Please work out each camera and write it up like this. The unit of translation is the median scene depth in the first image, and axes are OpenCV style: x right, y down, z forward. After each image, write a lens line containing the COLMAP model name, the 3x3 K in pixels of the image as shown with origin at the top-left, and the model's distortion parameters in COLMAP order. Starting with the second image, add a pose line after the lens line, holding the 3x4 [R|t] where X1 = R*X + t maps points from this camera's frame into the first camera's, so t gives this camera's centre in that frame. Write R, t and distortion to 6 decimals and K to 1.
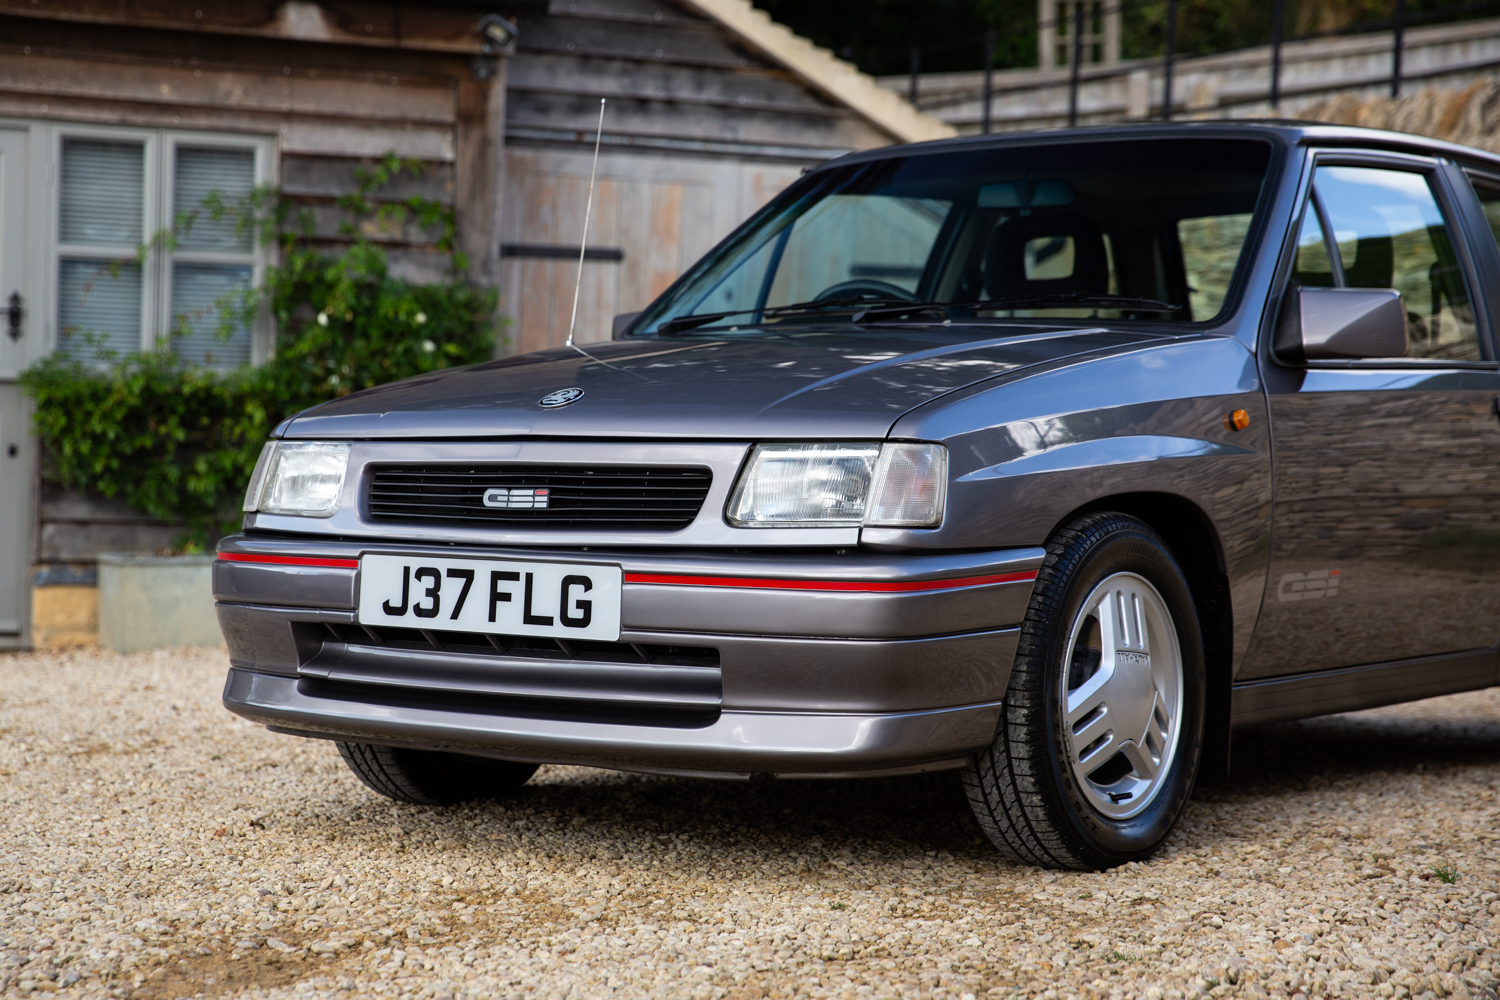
lens RADIAL K [[2954.4, 0, 719.8], [0, 2954.4, 534.0], [0, 0, 1]] dist [0.217744, -0.126654]
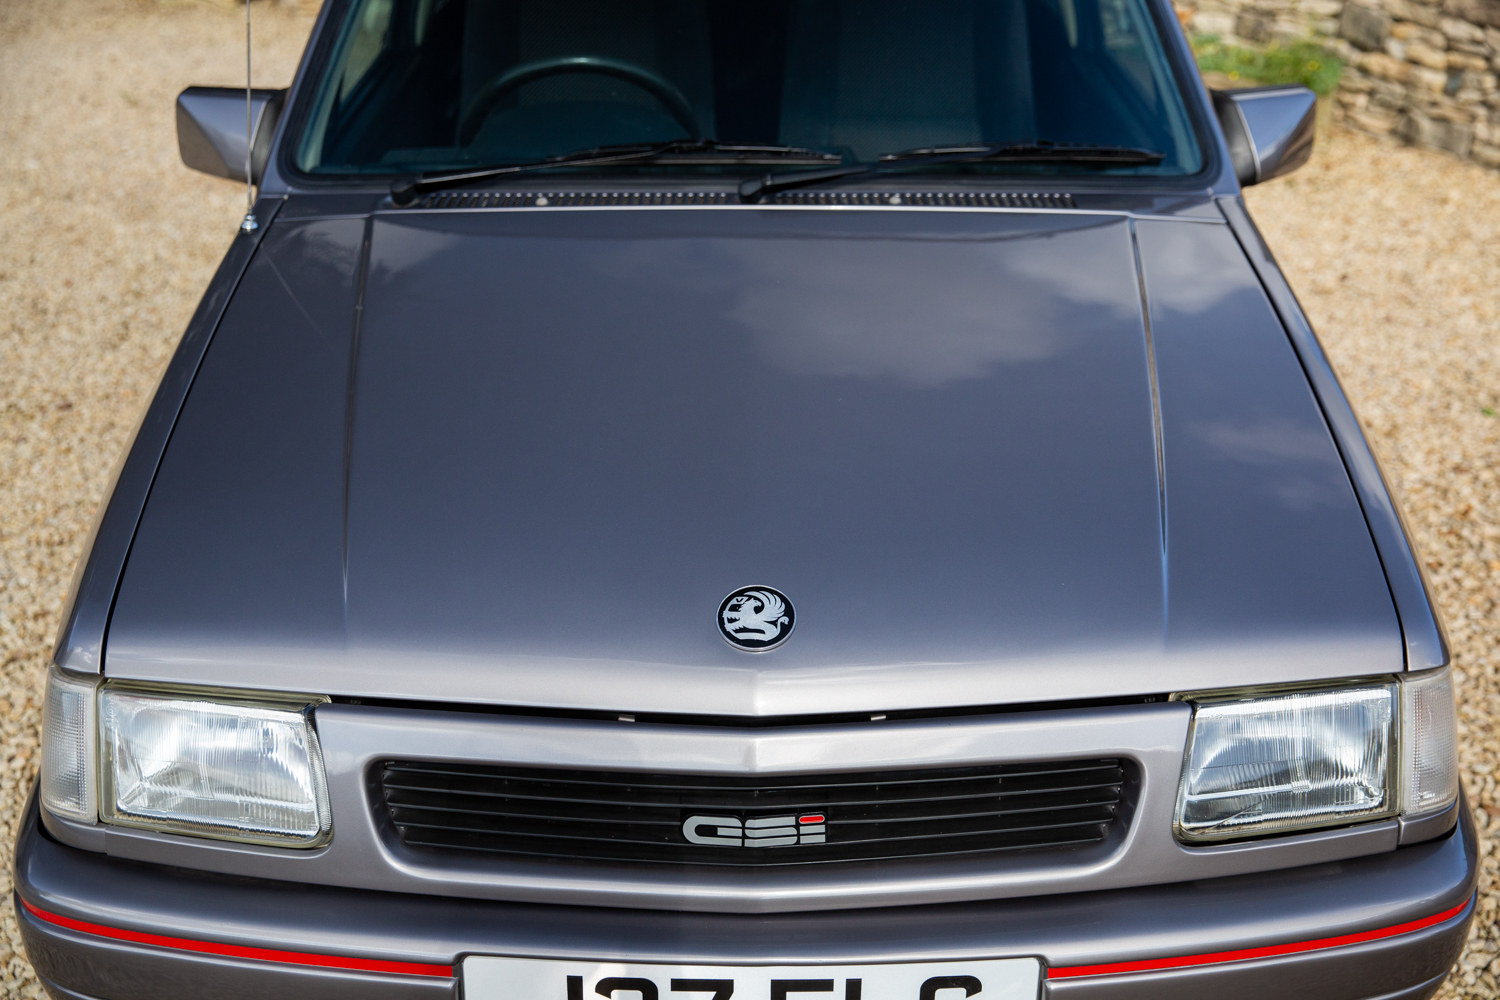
lens RADIAL K [[1759.0, 0, 755.1], [0, 1759.0, 492.7], [0, 0, 1]] dist [0.016266, 0.154998]
pose [[0.802549, -0.264151, 0.534921, -0.237477], [0.018901, 0.907442, 0.419751, -0.218277], [-0.596287, -0.326760, 0.733259, 0.766291]]
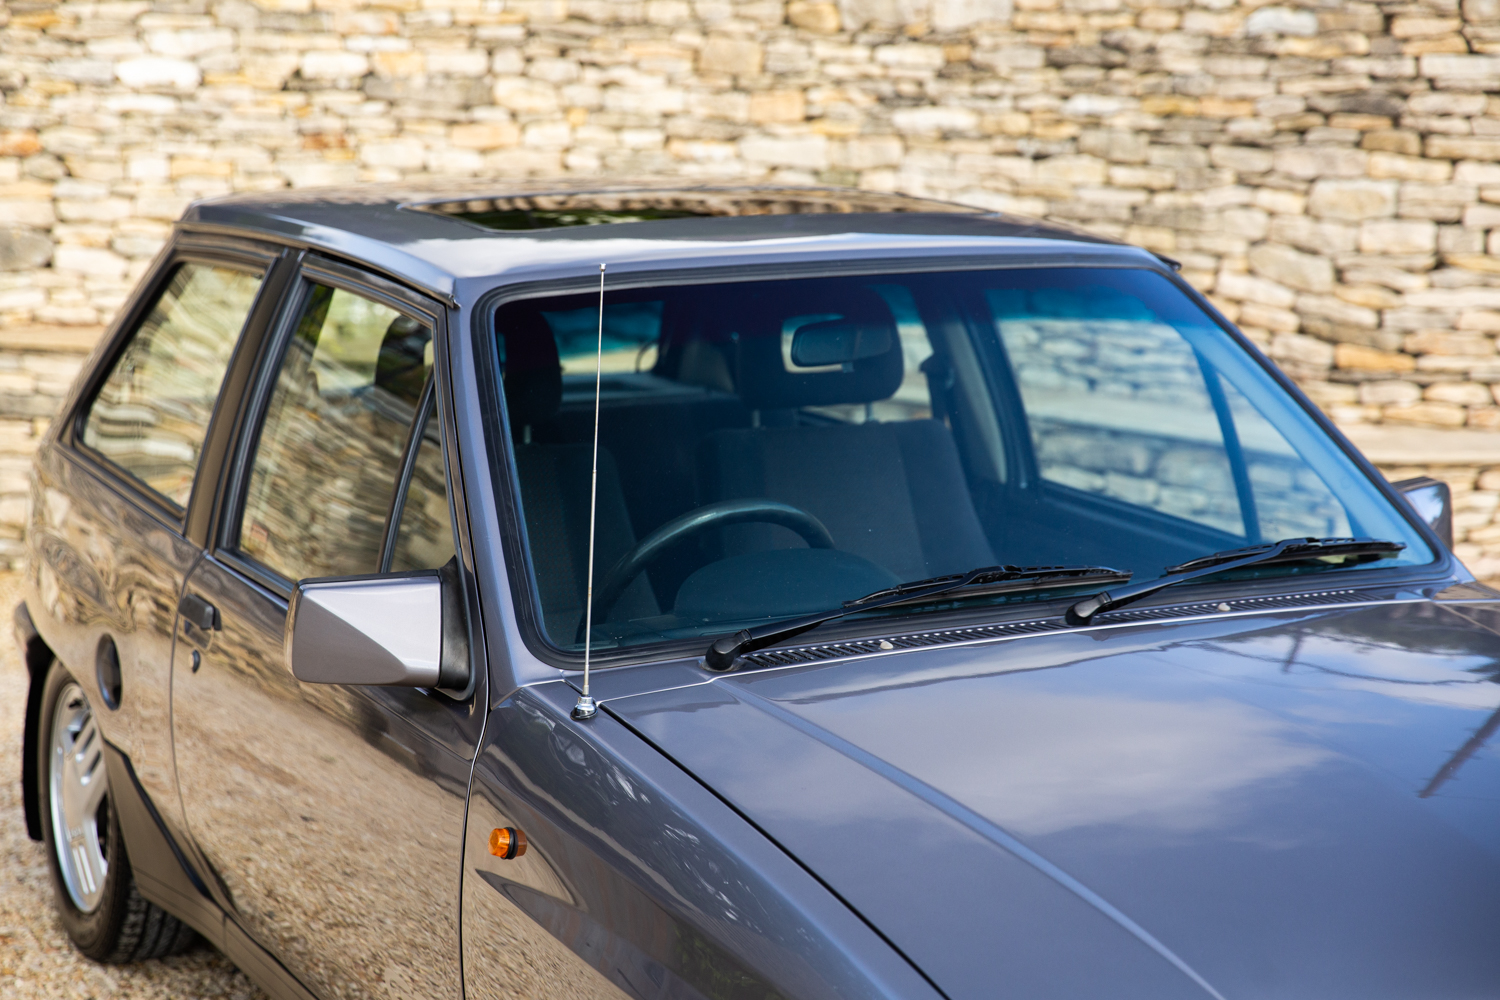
lens RADIAL K [[2890.4, 0, 706.9], [0, 2890.4, 507.9], [0, 0, 1]] dist [0.242309, -0.273785]
pose [[0.468214, -0.154525, 0.869999, -0.640198], [0.030166, 0.986811, 0.159038, -0.233739], [-0.883100, -0.048220, 0.466700, 0.903949]]
